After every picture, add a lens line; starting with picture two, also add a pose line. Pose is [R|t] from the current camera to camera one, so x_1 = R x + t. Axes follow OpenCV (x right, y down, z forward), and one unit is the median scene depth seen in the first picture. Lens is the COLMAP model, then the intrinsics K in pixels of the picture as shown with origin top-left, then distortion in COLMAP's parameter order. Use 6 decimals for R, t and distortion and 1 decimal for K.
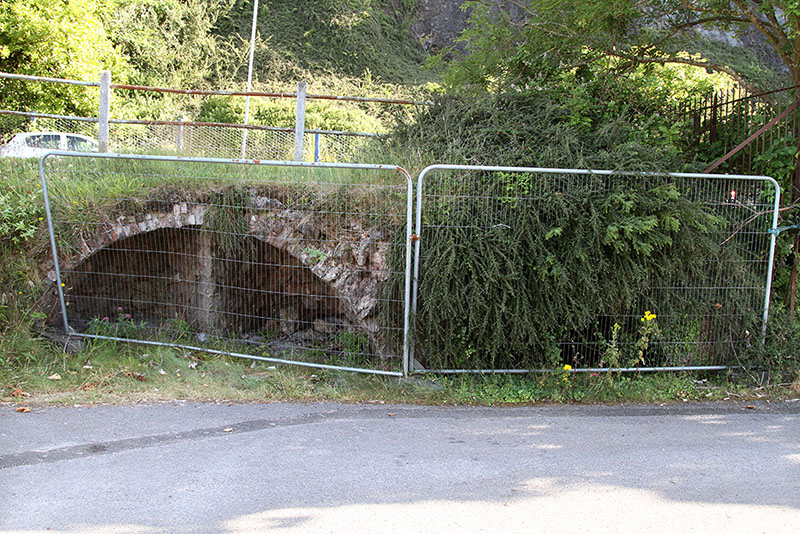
lens RADIAL K [[858.5, 0, 375.1], [0, 858.5, 268.3], [0, 0, 1]] dist [-0.120298, 0.009839]
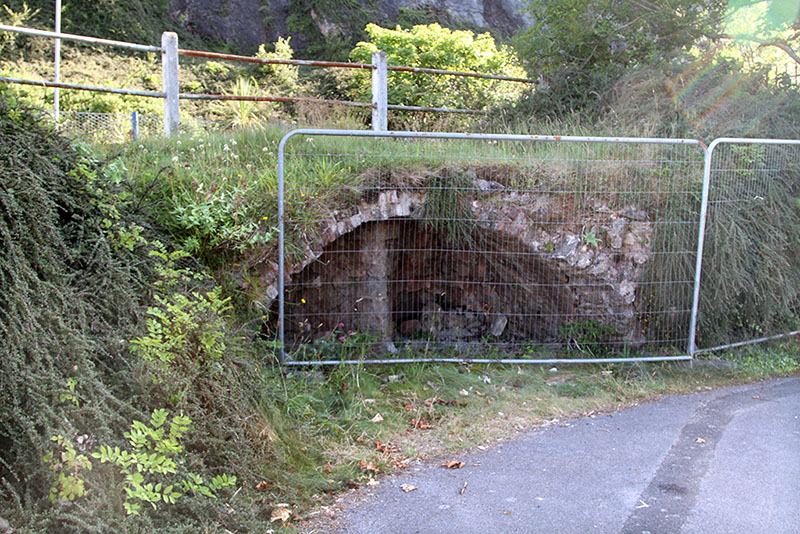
lens RADIAL K [[858.5, 0, 375.1], [0, 858.5, 268.3], [0, 0, 1]] dist [-0.120298, 0.009839]
pose [[0.919087, -0.082259, 0.385374, -0.578289], [0.074839, 0.996607, 0.034244, -0.031160], [-0.386883, -0.002632, 0.922125, 0.236099]]
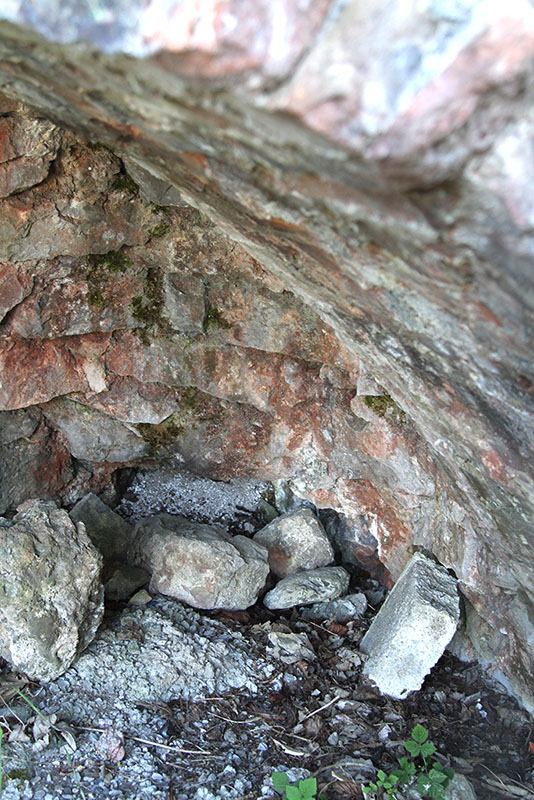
lens RADIAL K [[1115.3, 0, 267.0], [0, 1115.3, 400.0], [0, 0, 1]] dist [0.031363, 0.017764]
pose [[0.967769, -0.061343, 0.244254, -0.126986], [0.011160, 0.979373, 0.201750, -0.020739], [-0.251592, -0.192522, 0.948492, 0.926876]]
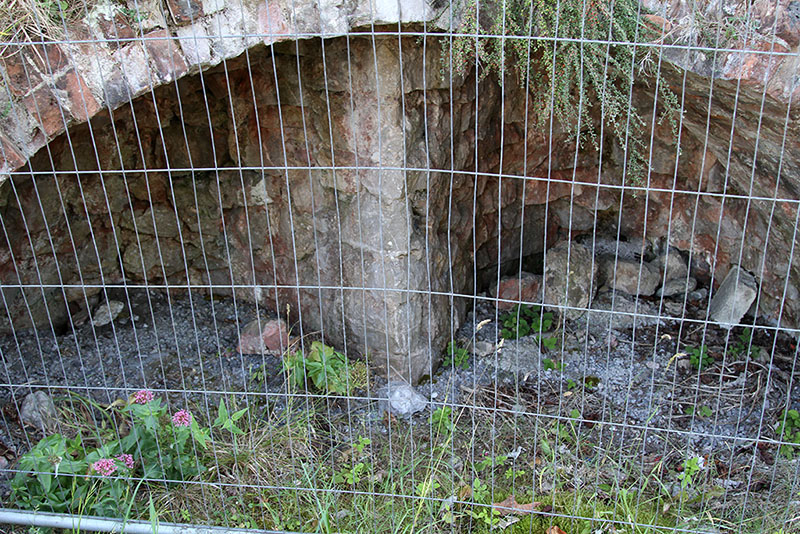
lens RADIAL K [[858.5, 0, 375.1], [0, 858.5, 268.3], [0, 0, 1]] dist [-0.120298, 0.009839]
pose [[0.993058, -0.085683, 0.080586, -0.249800], [0.065817, 0.972584, 0.223043, -0.037883], [-0.097487, -0.216191, 0.971472, 0.759531]]
